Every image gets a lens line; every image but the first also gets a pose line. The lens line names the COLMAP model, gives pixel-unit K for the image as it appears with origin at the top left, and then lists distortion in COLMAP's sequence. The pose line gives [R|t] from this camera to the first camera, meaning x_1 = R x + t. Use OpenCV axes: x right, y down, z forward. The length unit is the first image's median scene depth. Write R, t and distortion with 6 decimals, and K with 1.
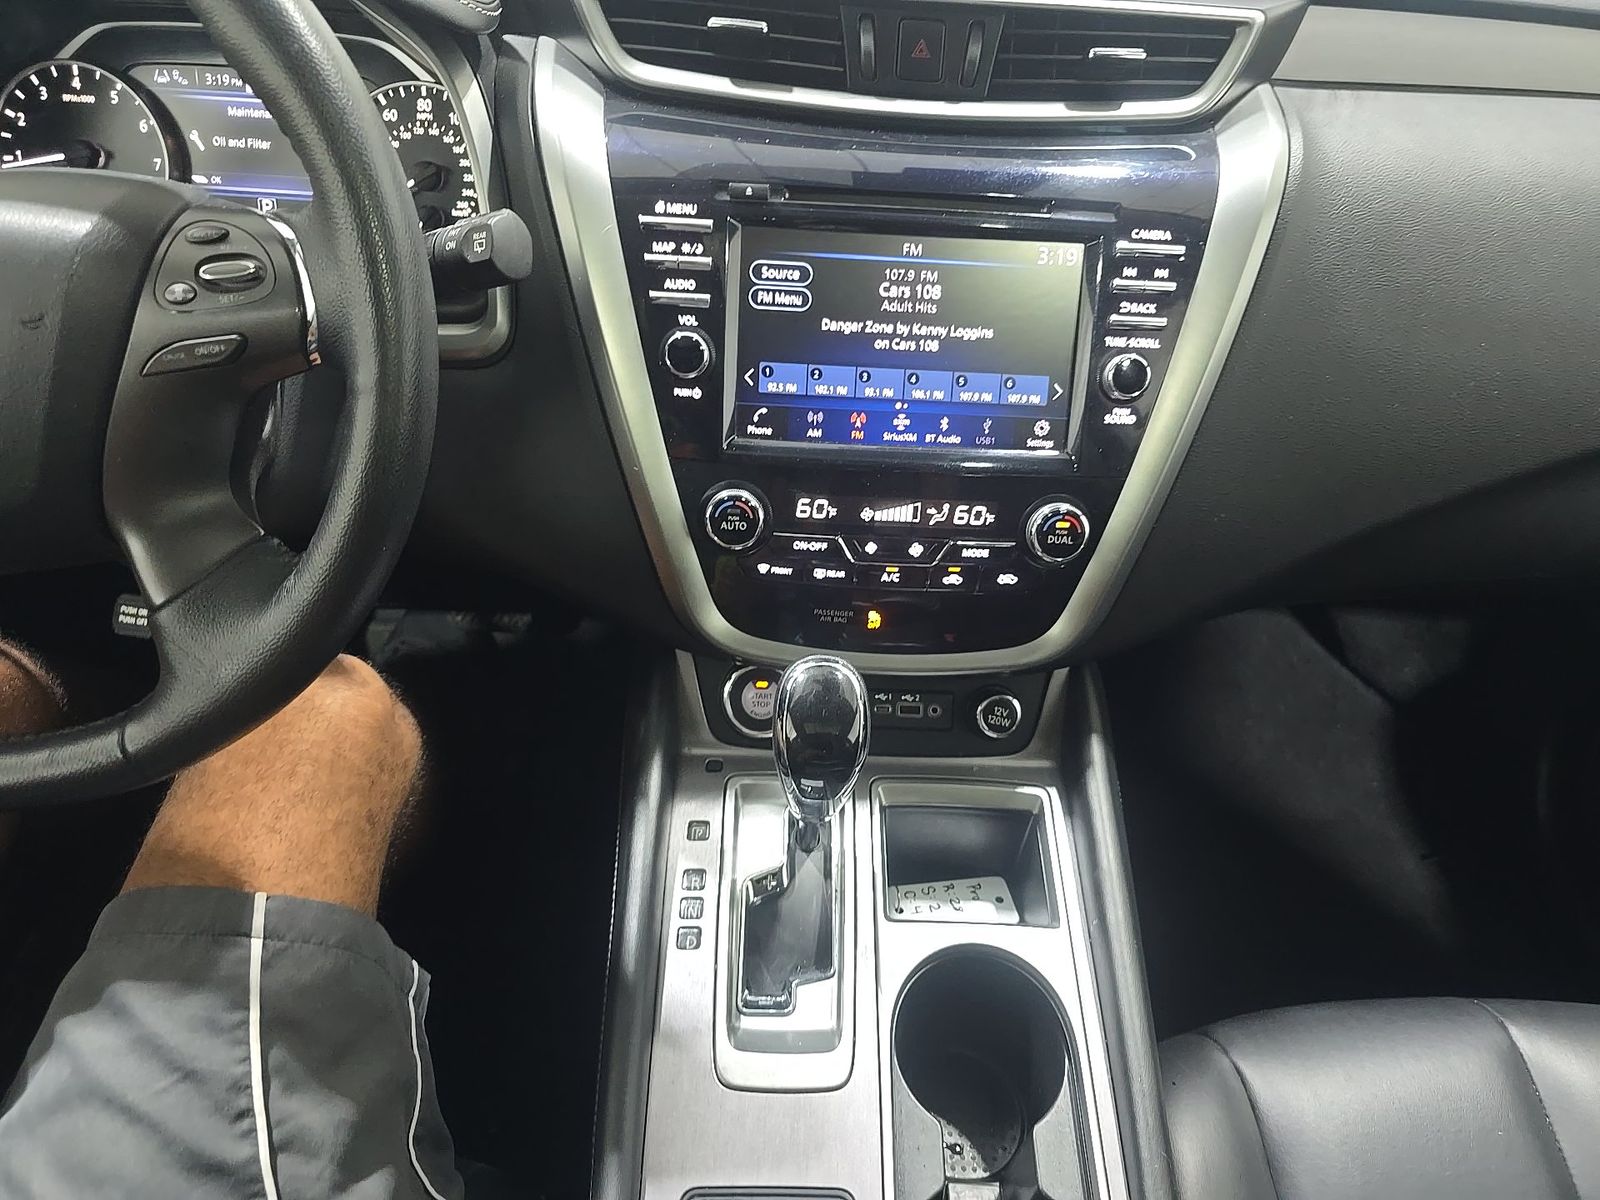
lens RADIAL K [[1069.0, 0, 805.9], [0, 1069.0, 599.0], [0, 0, 1]] dist [-0.005275, -0.002746]
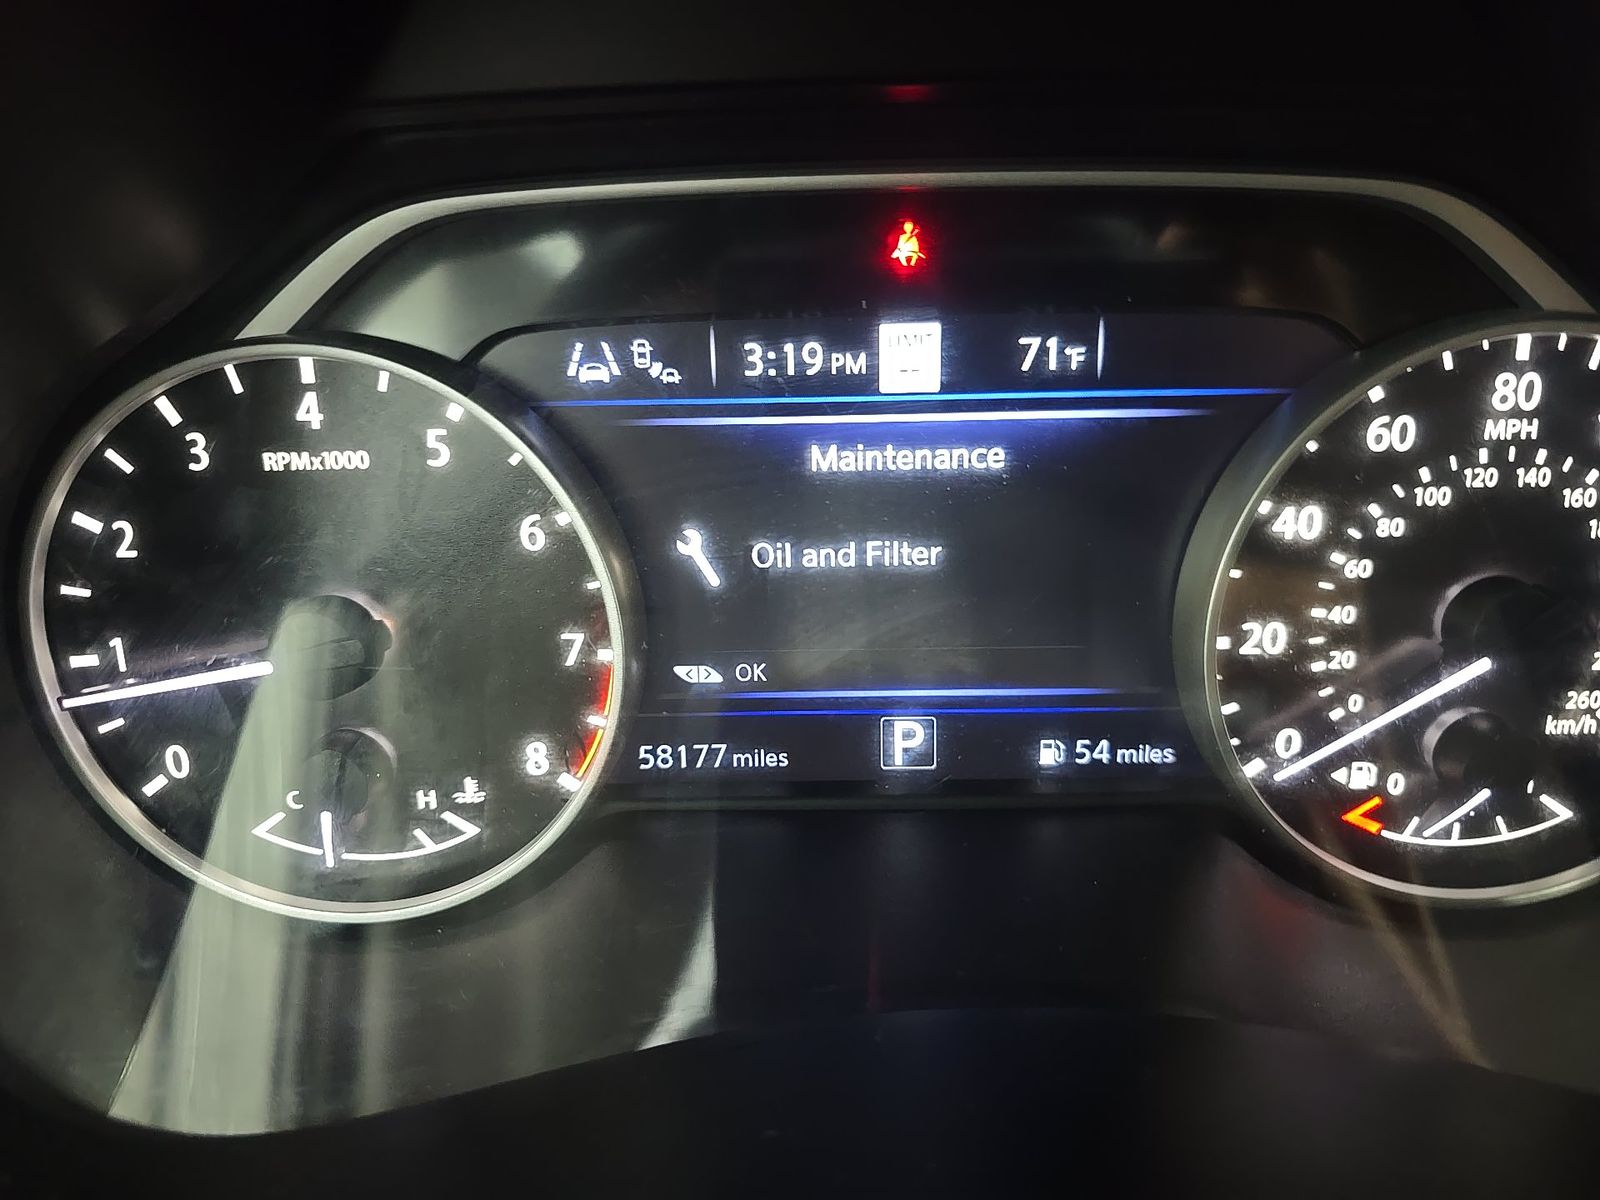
lens RADIAL K [[1069.0, 0, 794.2], [0, 1069.0, 601.1], [0, 0, 1]] dist [-0.005275, -0.002746]
pose [[0.996422, -0.064280, -0.054868, -0.538226], [0.060180, 0.995488, -0.073365, -0.401456], [0.059337, 0.069801, 0.995795, 0.718120]]
